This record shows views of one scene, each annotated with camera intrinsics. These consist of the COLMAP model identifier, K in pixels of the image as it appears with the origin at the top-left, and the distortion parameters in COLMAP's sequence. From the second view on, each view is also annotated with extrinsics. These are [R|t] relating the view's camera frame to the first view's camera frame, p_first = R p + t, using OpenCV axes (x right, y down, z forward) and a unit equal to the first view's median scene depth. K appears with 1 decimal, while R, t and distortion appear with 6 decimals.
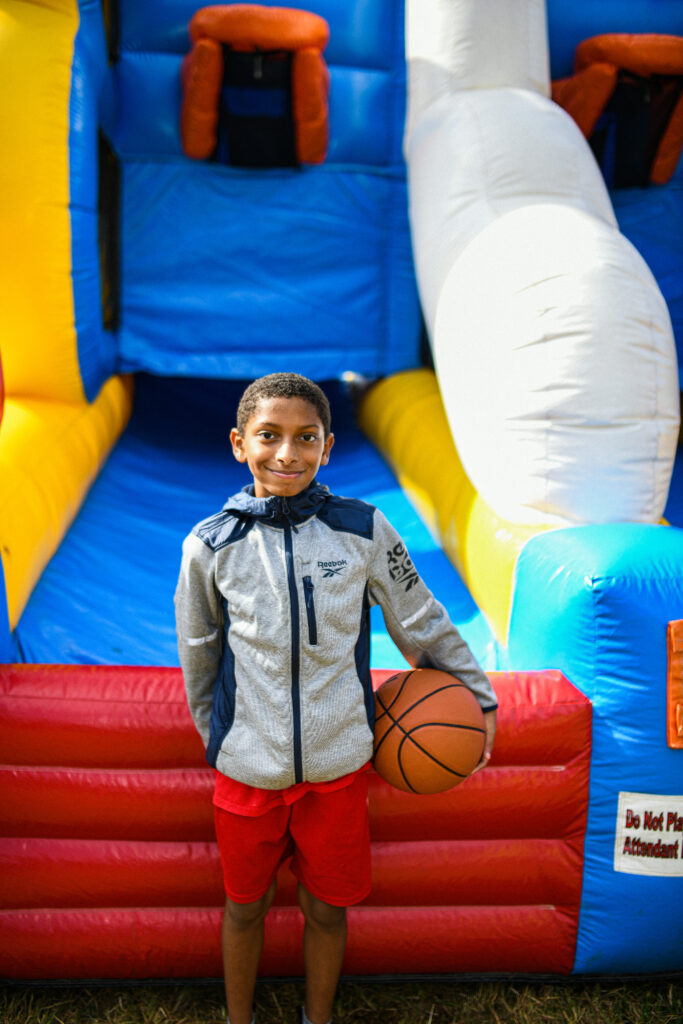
lens RADIAL K [[993.6, 0, 339.1], [0, 993.6, 511.1], [0, 0, 1]] dist [-0.024558, 0.000000]
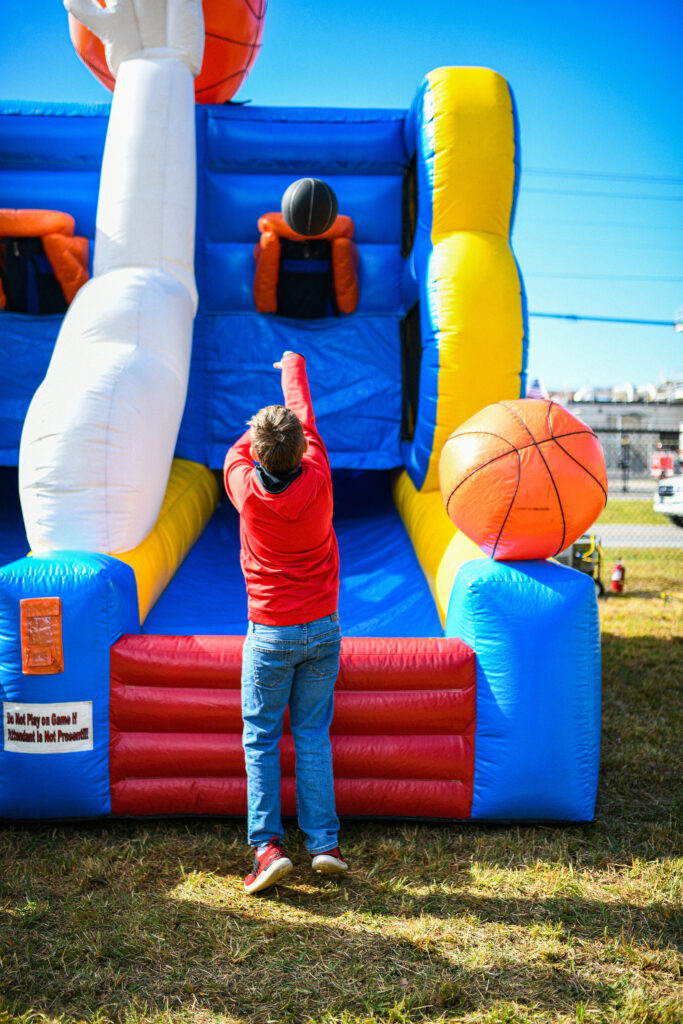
lens RADIAL K [[993.6, 0, 346.0], [0, 993.6, 511.2], [0, 0, 1]] dist [-0.024558, 0.000000]
pose [[0.995293, -0.013208, -0.096003, 0.876324], [0.004795, 0.996167, -0.087343, 0.090825], [0.096788, 0.086471, 0.991542, -0.560268]]
